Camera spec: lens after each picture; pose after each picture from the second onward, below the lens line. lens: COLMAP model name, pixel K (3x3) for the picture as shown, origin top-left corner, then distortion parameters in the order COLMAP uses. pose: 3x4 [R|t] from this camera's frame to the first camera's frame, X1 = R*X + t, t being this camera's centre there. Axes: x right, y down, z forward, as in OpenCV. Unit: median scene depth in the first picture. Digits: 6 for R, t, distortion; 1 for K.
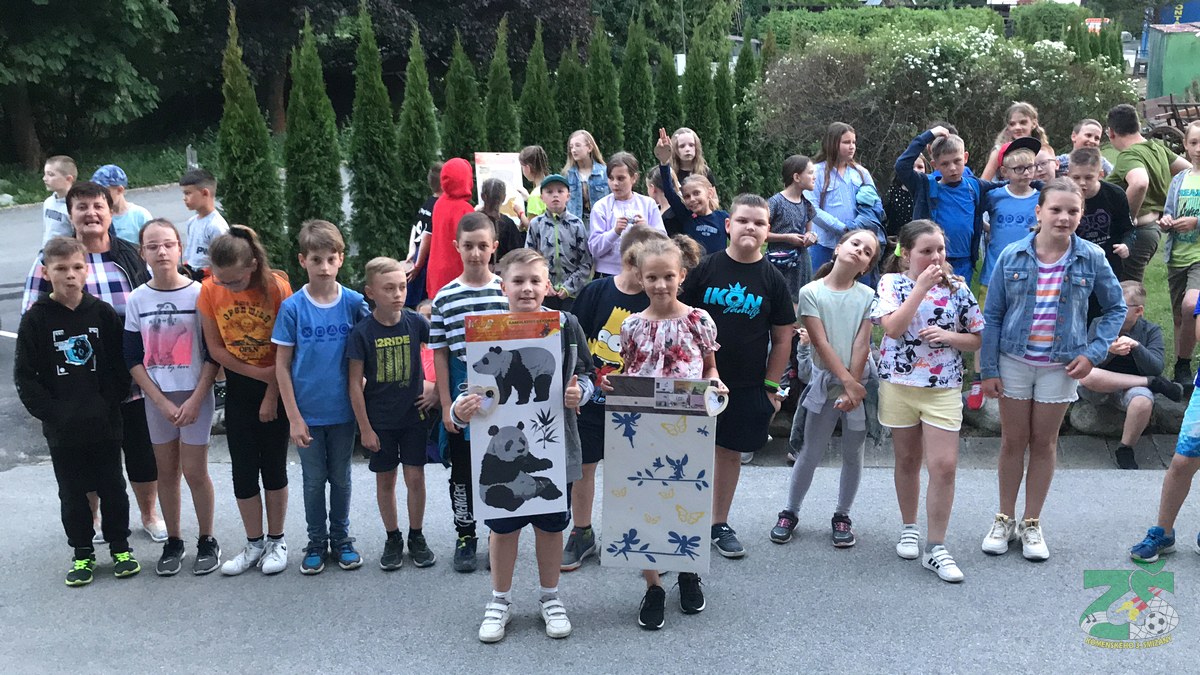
lens RADIAL K [[1259.5, 0, 600.0], [0, 1259.5, 337.7], [0, 0, 1]] dist [-0.004983, -0.053370]
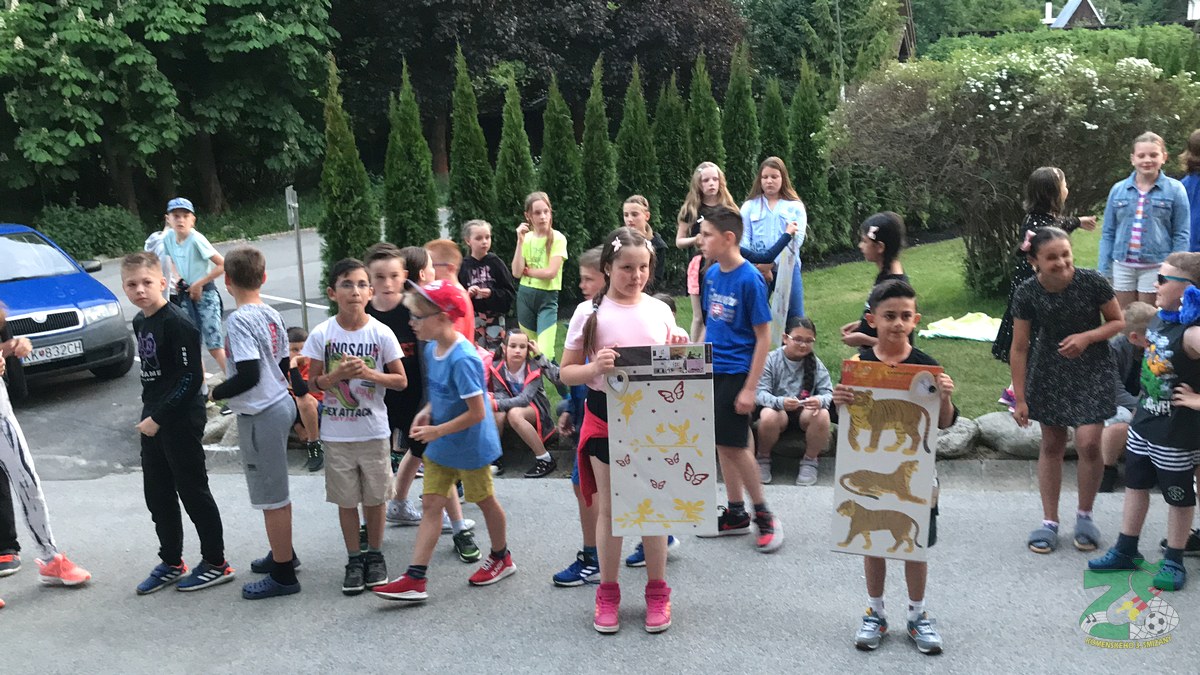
lens RADIAL K [[1259.5, 0, 600.0], [0, 1259.5, 337.7], [0, 0, 1]] dist [-0.004983, -0.053370]
pose [[0.985070, -0.004059, -0.172104, 0.109662], [-0.000776, 0.999607, -0.028018, 0.007295], [0.172150, 0.027733, 0.984680, -0.022462]]
